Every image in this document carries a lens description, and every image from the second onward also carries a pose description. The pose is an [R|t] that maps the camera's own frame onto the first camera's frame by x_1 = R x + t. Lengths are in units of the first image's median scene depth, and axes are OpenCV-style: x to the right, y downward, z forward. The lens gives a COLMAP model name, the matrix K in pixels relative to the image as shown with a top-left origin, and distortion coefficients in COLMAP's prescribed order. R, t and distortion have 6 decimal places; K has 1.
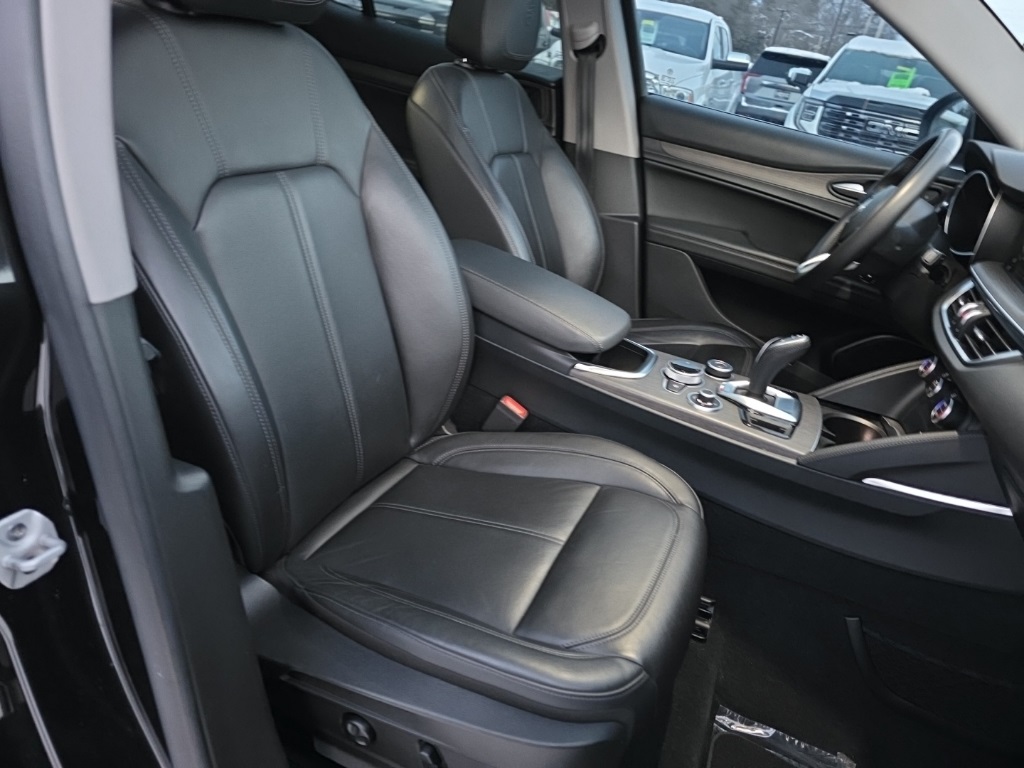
lens RADIAL K [[690.4, 0, 518.9], [0, 690.4, 380.4], [0, 0, 1]] dist [0.049781, -0.047510]
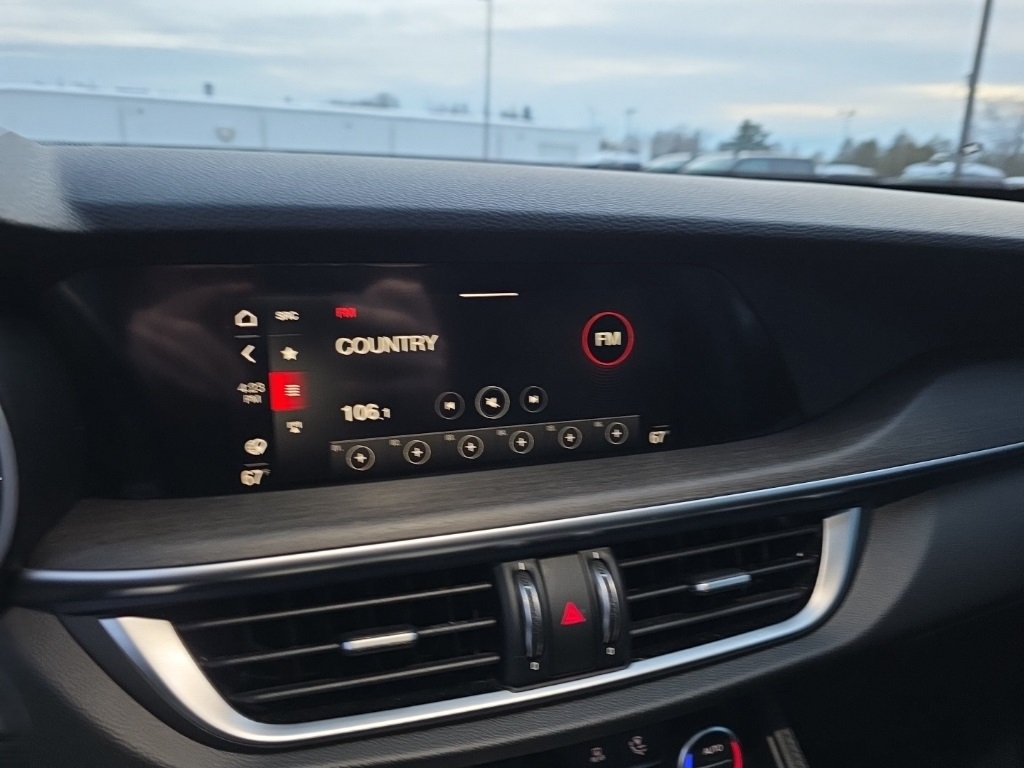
lens RADIAL K [[690.7, 0, 511.0], [0, 690.7, 389.2], [0, 0, 1]] dist [0.044499, -0.050188]
pose [[-0.669248, -0.388763, 0.633222, 0.325036], [0.185887, 0.737508, 0.649252, -0.248439], [-0.719411, 0.552219, -0.421309, 0.717953]]
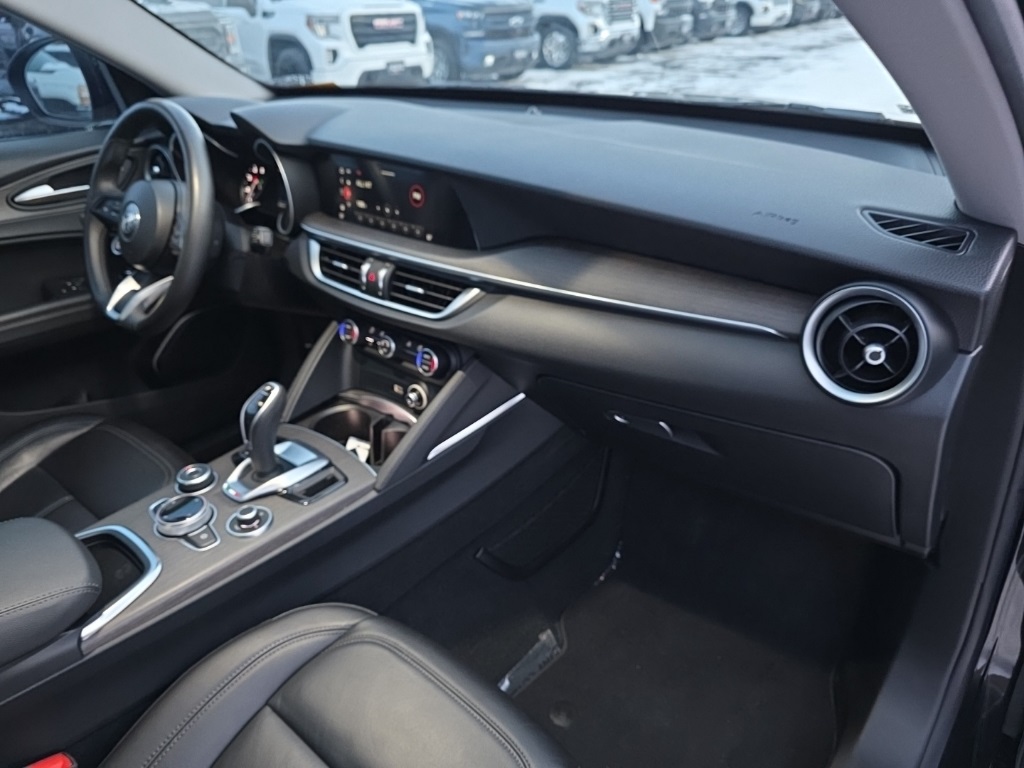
lens RADIAL K [[699.2, 0, 512.0], [0, 699.2, 384.0], [0, 0, 1]] dist [0.037111, -0.047104]
pose [[0.282420, -0.616074, 0.735317, -0.105160], [0.504898, 0.747223, 0.432129, -0.209359], [-0.815670, 0.249218, 0.522086, 0.216917]]
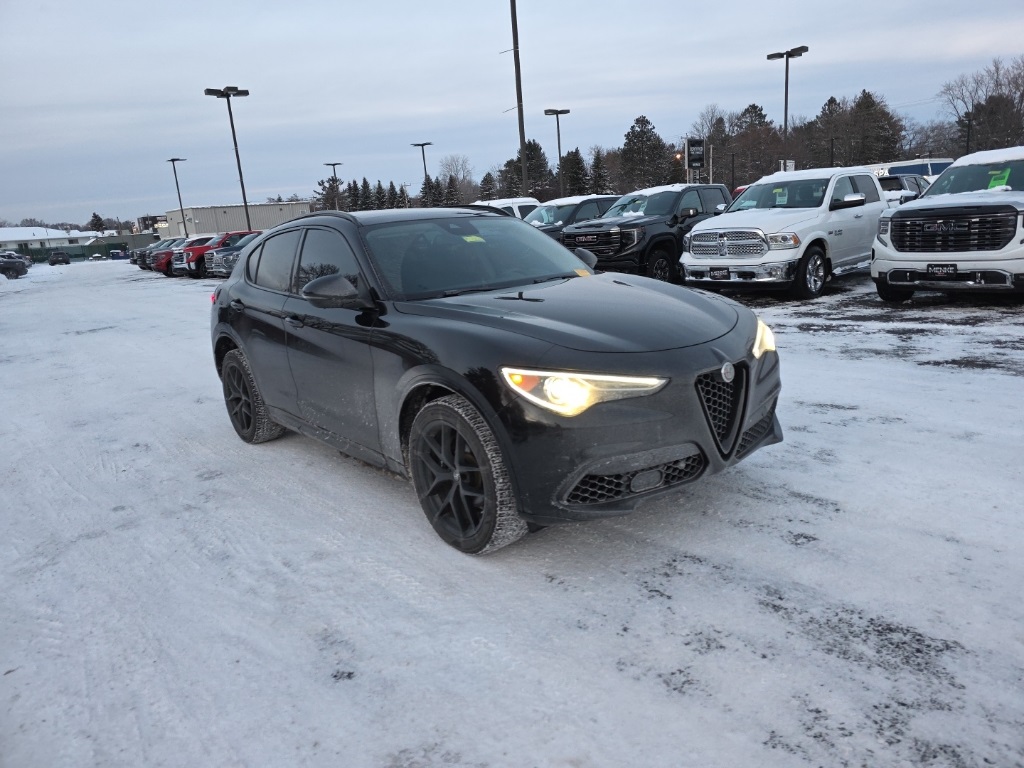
lens RADIAL K [[673.7, 0, 517.1], [0, 673.7, 378.8], [0, 0, 1]] dist [0.052989, -0.037001]
pose [[0.868984, -0.127729, -0.478071, 2.003815], [0.003909, 0.967854, -0.251482, 1.032015], [0.494825, 0.216665, 0.841549, -1.745031]]
